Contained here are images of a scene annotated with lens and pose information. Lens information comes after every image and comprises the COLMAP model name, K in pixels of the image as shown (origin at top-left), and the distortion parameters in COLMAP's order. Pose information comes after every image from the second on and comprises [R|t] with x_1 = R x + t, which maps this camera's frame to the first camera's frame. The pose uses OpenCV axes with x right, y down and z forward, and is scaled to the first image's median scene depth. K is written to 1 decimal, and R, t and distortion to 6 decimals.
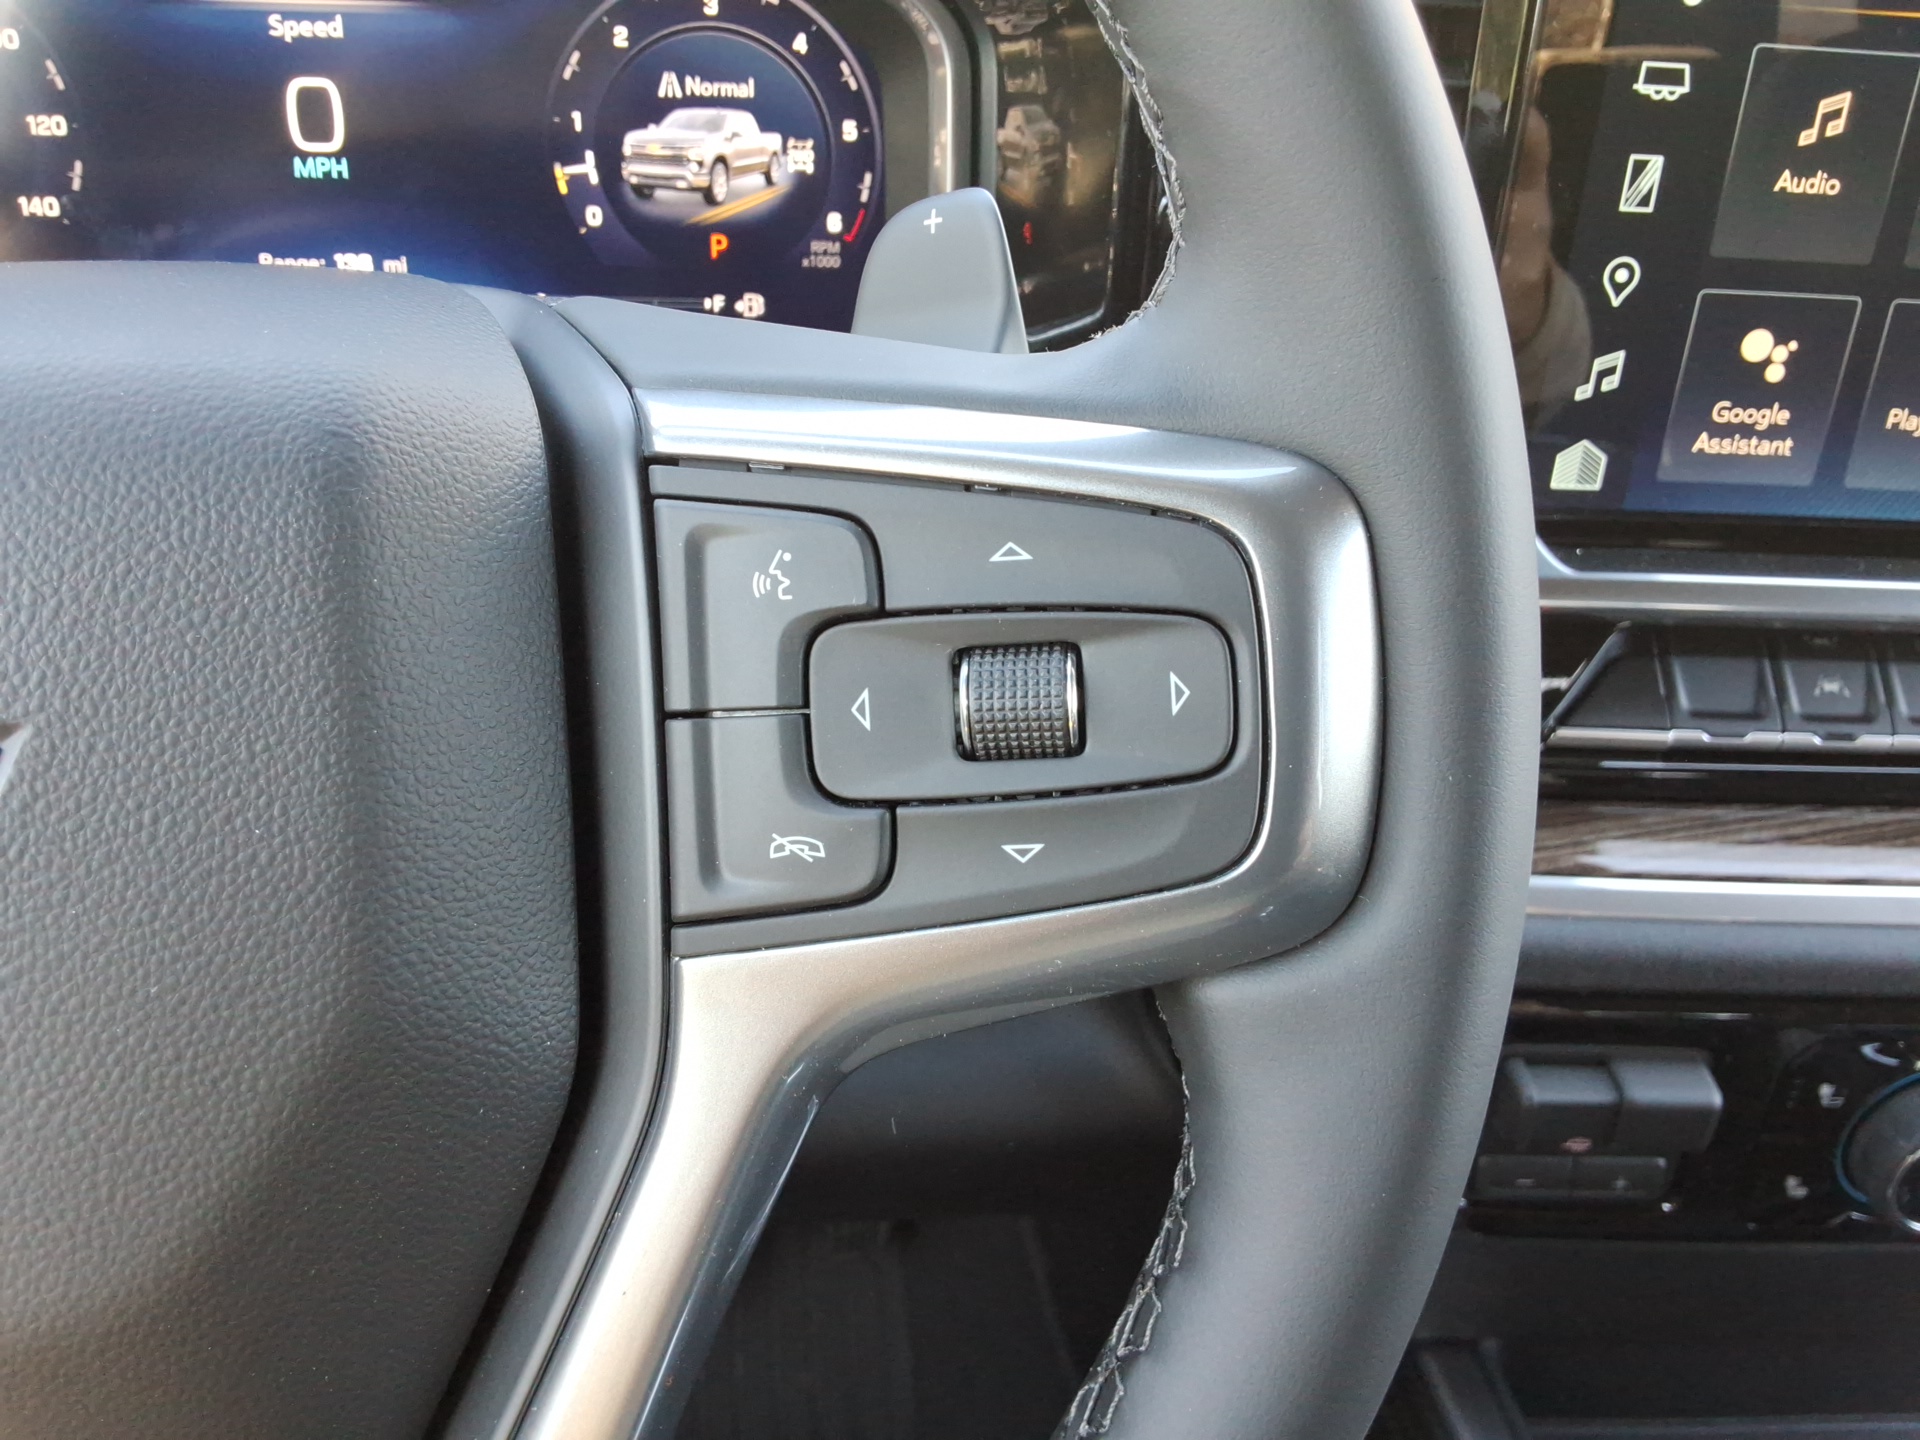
lens RADIAL K [[1562.6, 0, 976.2], [0, 1562.6, 708.3], [0, 0, 1]] dist [0.110929, -0.198951]
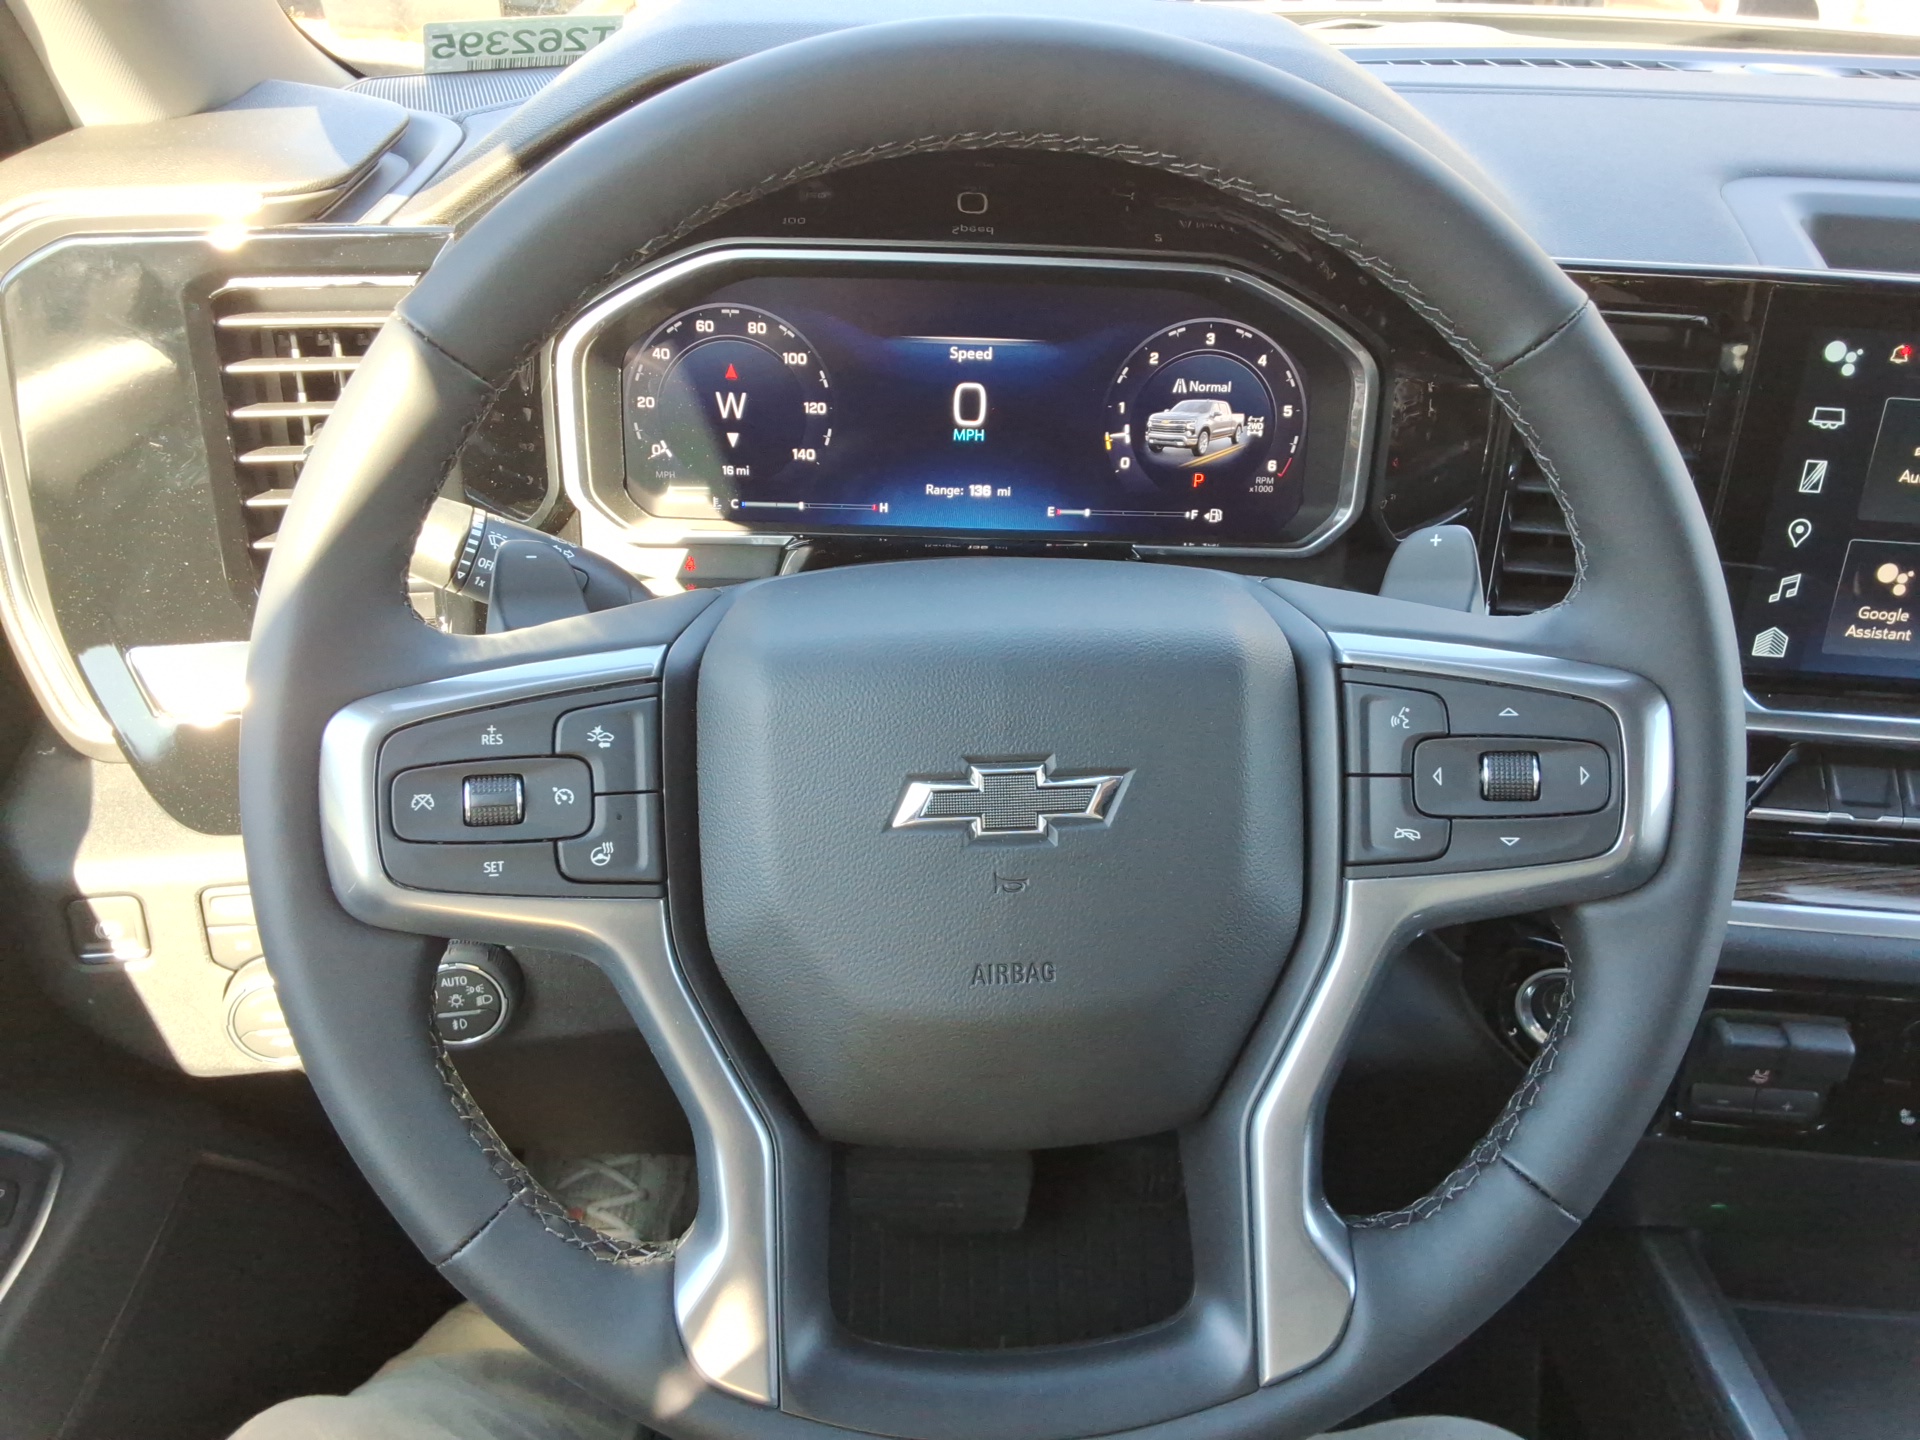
lens RADIAL K [[1535.6, 0, 983.0], [0, 1535.6, 708.4], [0, 0, 1]] dist [0.138897, -0.231340]
pose [[0.993752, 0.038769, -0.104663, -0.226246], [-0.043197, 0.998250, -0.040378, 0.009910], [0.102915, 0.044647, 0.993688, -0.611019]]
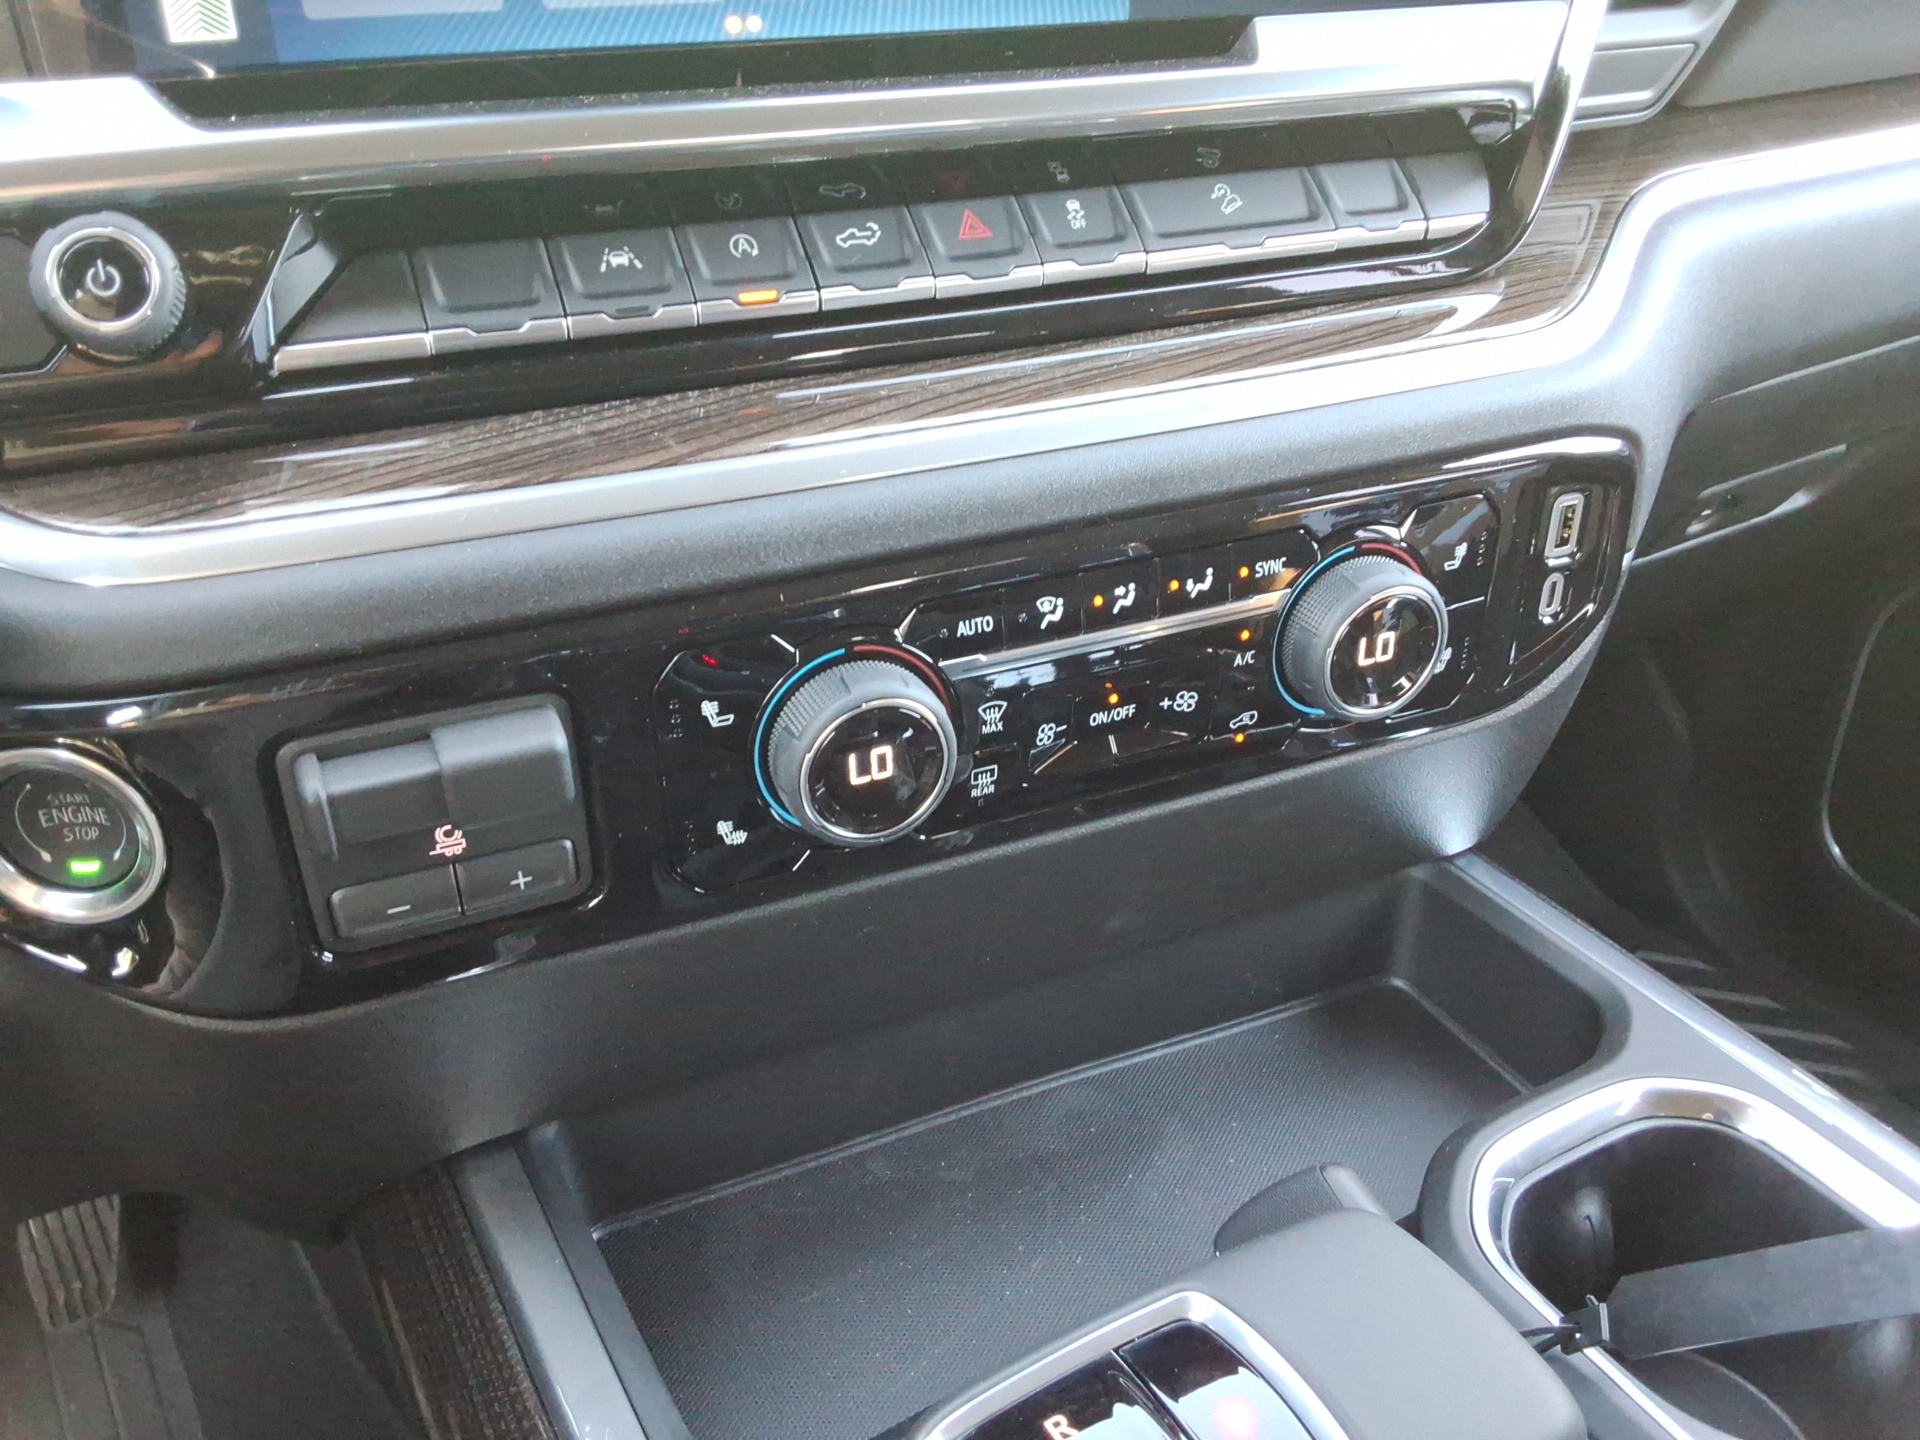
lens RADIAL K [[1562.6, 0, 976.2], [0, 1562.6, 708.3], [0, 0, 1]] dist [0.110929, -0.198951]
pose [[0.924229, -0.227492, 0.306673, 0.400533], [0.229481, 0.972849, 0.030074, 0.244976], [-0.305188, 0.042581, 0.951340, 0.129838]]
